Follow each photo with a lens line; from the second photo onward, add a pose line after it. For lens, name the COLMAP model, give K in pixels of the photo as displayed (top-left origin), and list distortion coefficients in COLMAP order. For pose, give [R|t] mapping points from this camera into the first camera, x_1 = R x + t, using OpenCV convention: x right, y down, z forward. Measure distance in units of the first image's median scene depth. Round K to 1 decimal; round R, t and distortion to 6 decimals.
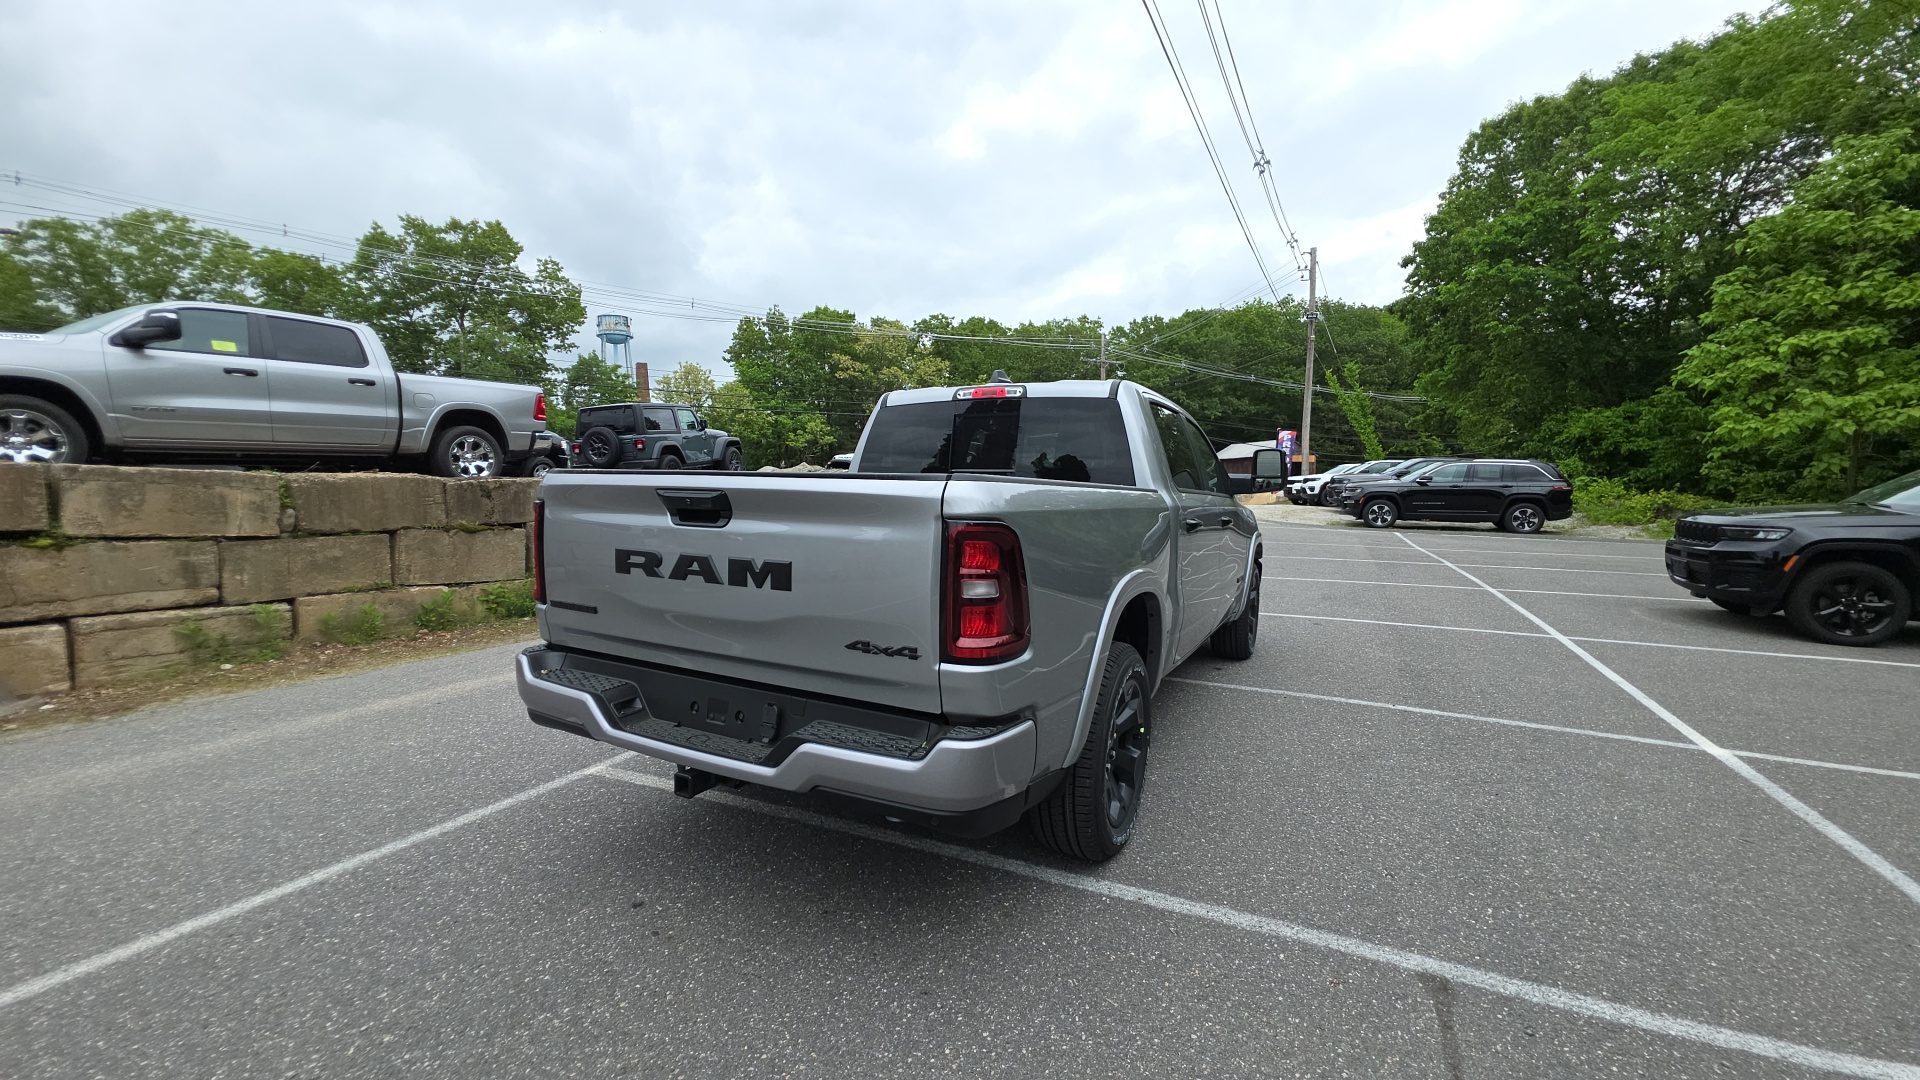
lens RADIAL K [[760.5, 0, 950.2], [0, 760.5, 536.8], [0, 0, 1]] dist [0.013248, -0.007646]
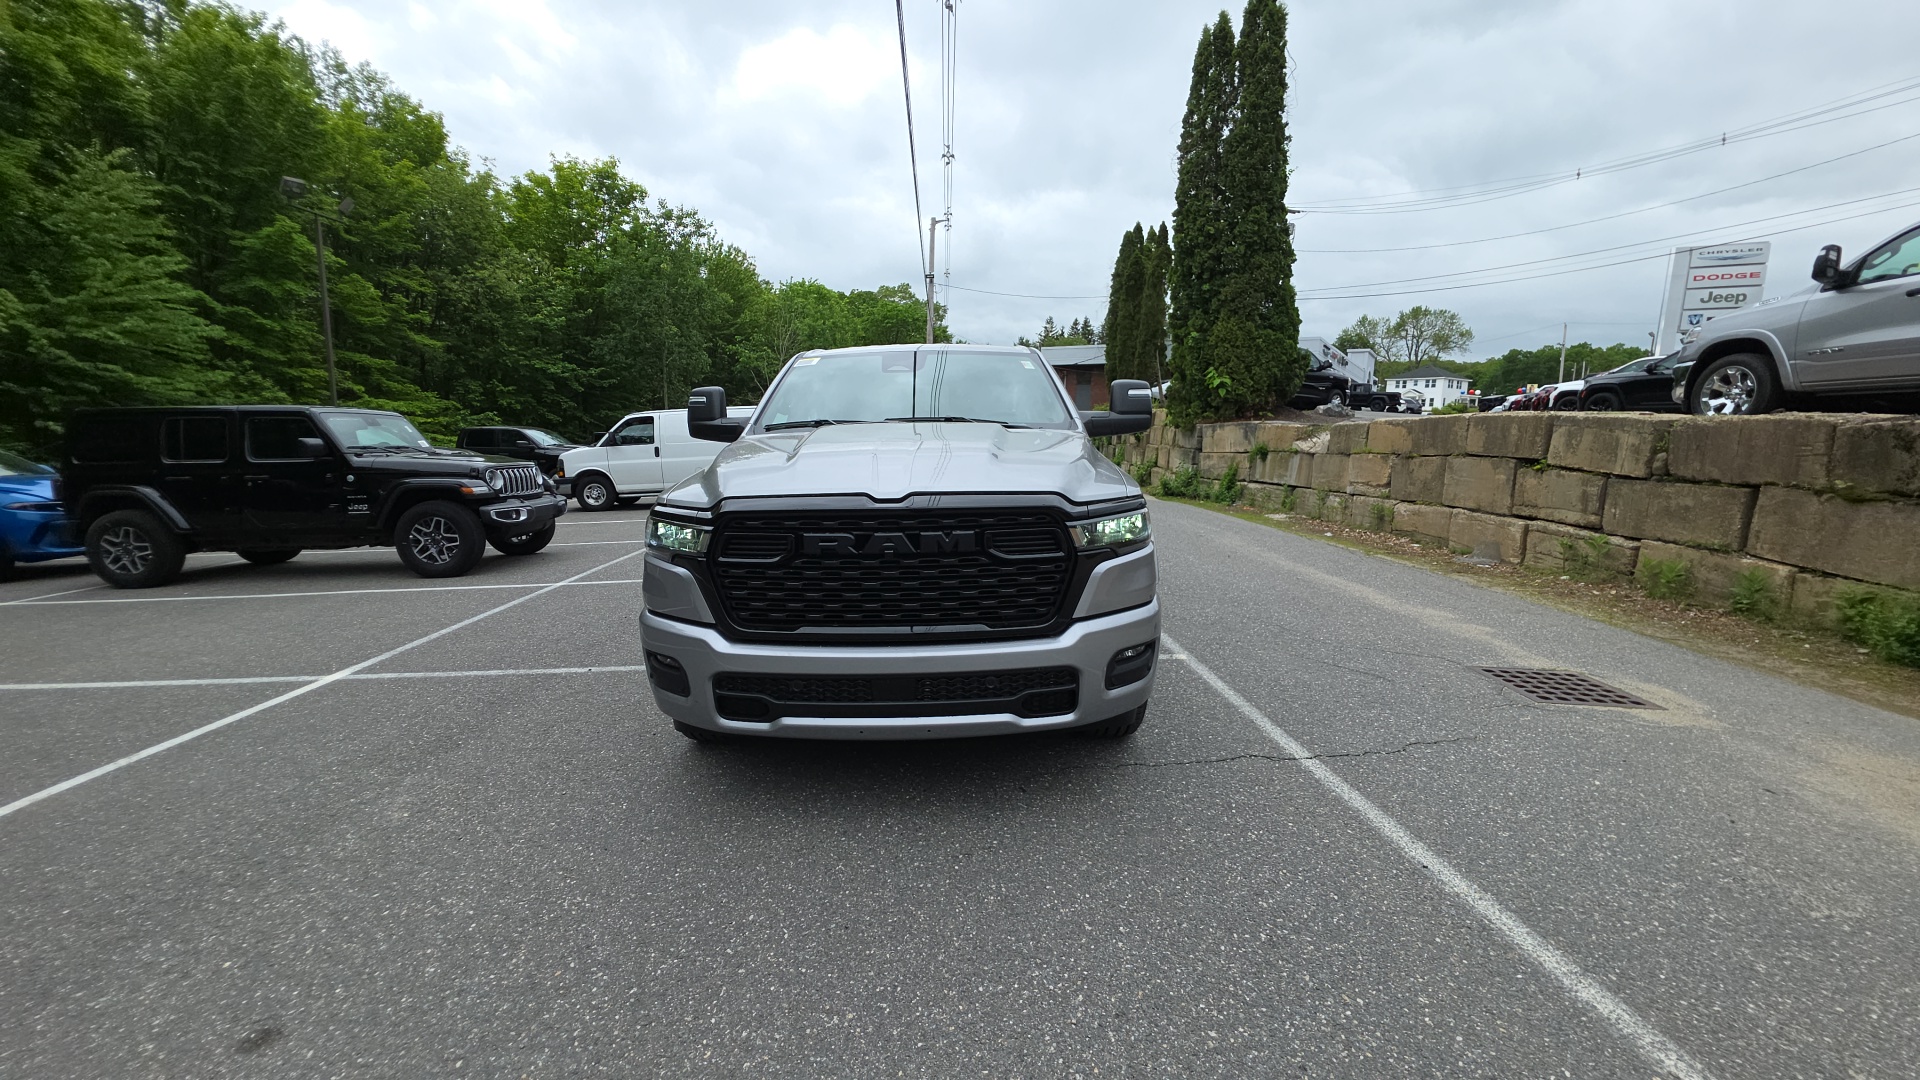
lens RADIAL K [[760.5, 0, 951.4], [0, 760.5, 536.8], [0, 0, 1]] dist [0.013248, -0.007646]
pose [[-0.882460, 0.066946, -0.465599, 0.109055], [-0.030511, 0.979590, 0.198678, -0.024087], [0.469396, 0.189531, -0.862407, 0.350819]]
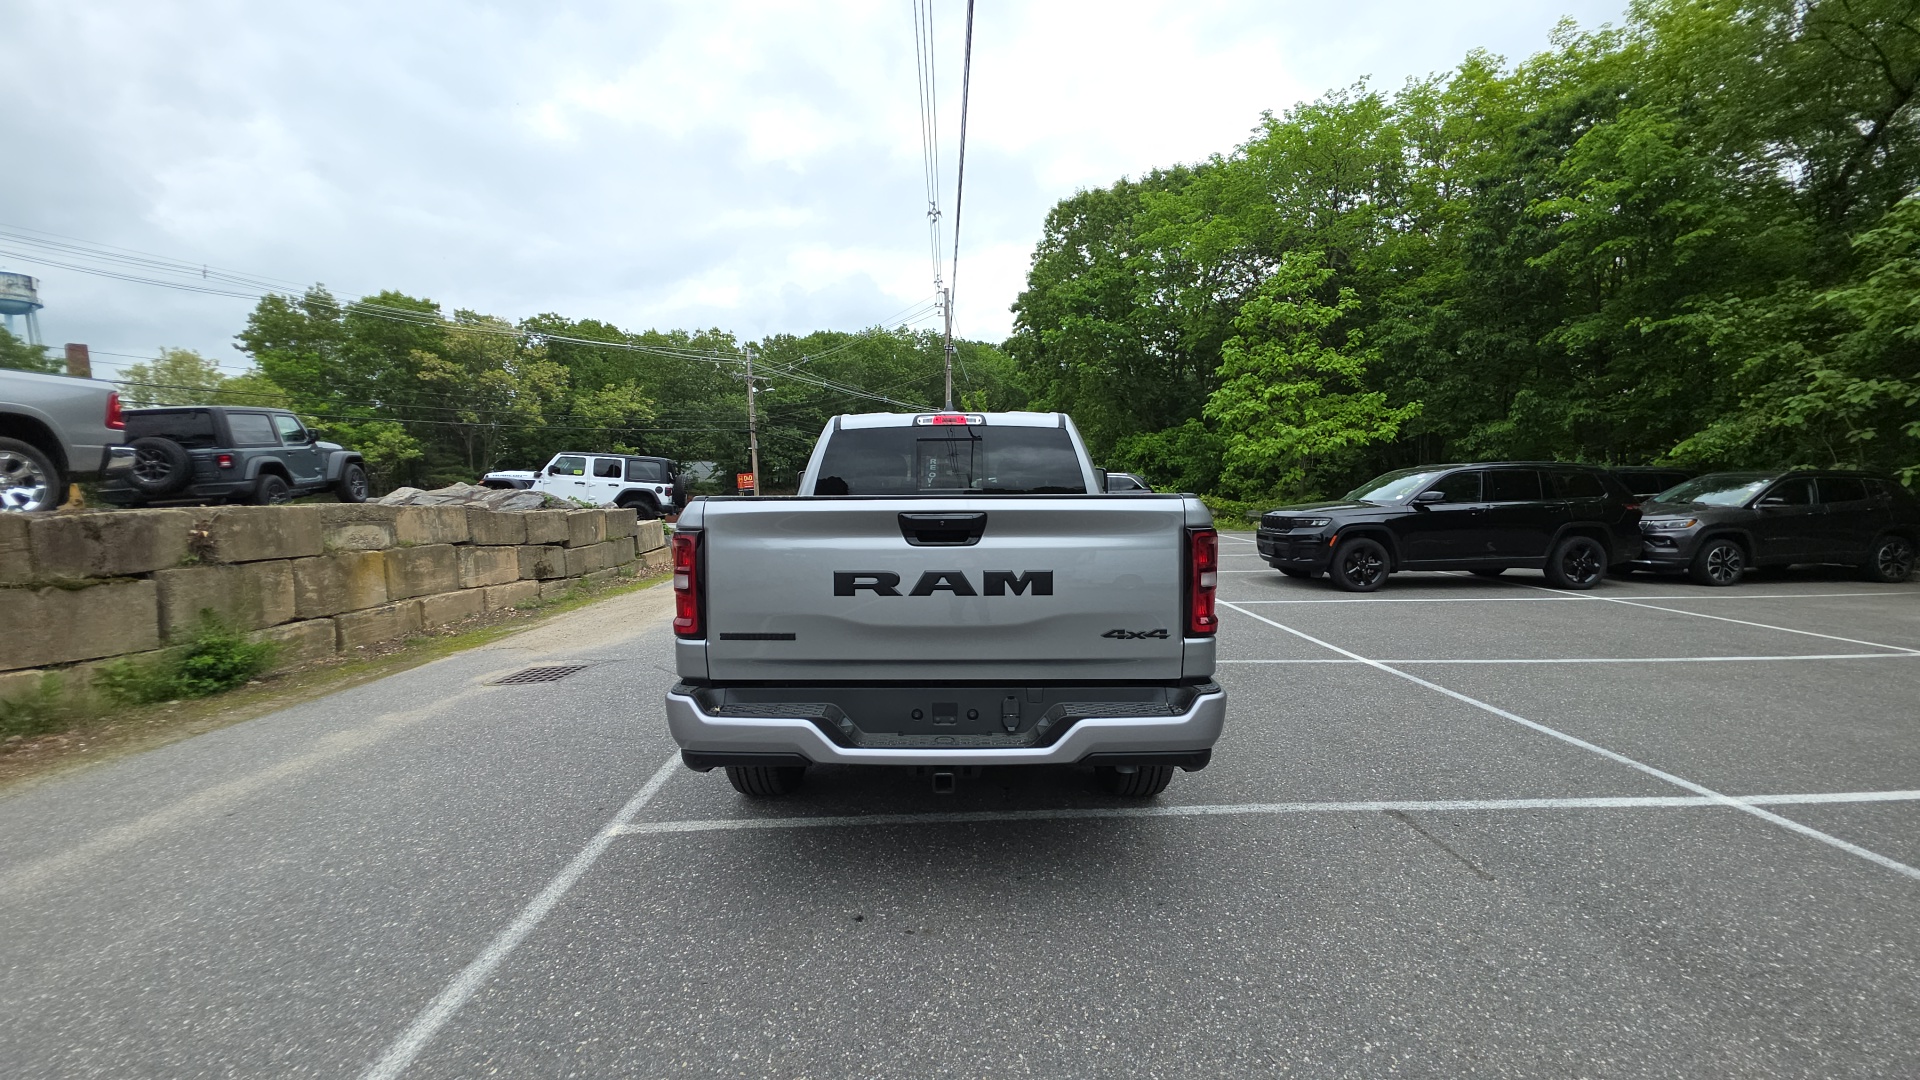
lens RADIAL K [[760.5, 0, 950.6], [0, 760.5, 538.1], [0, 0, 1]] dist [0.013248, -0.007646]
pose [[0.885577, -0.047056, 0.462103, -0.068597], [0.055093, 0.998474, -0.003907, -0.001633], [-0.461214, 0.028919, 0.886818, 0.001714]]
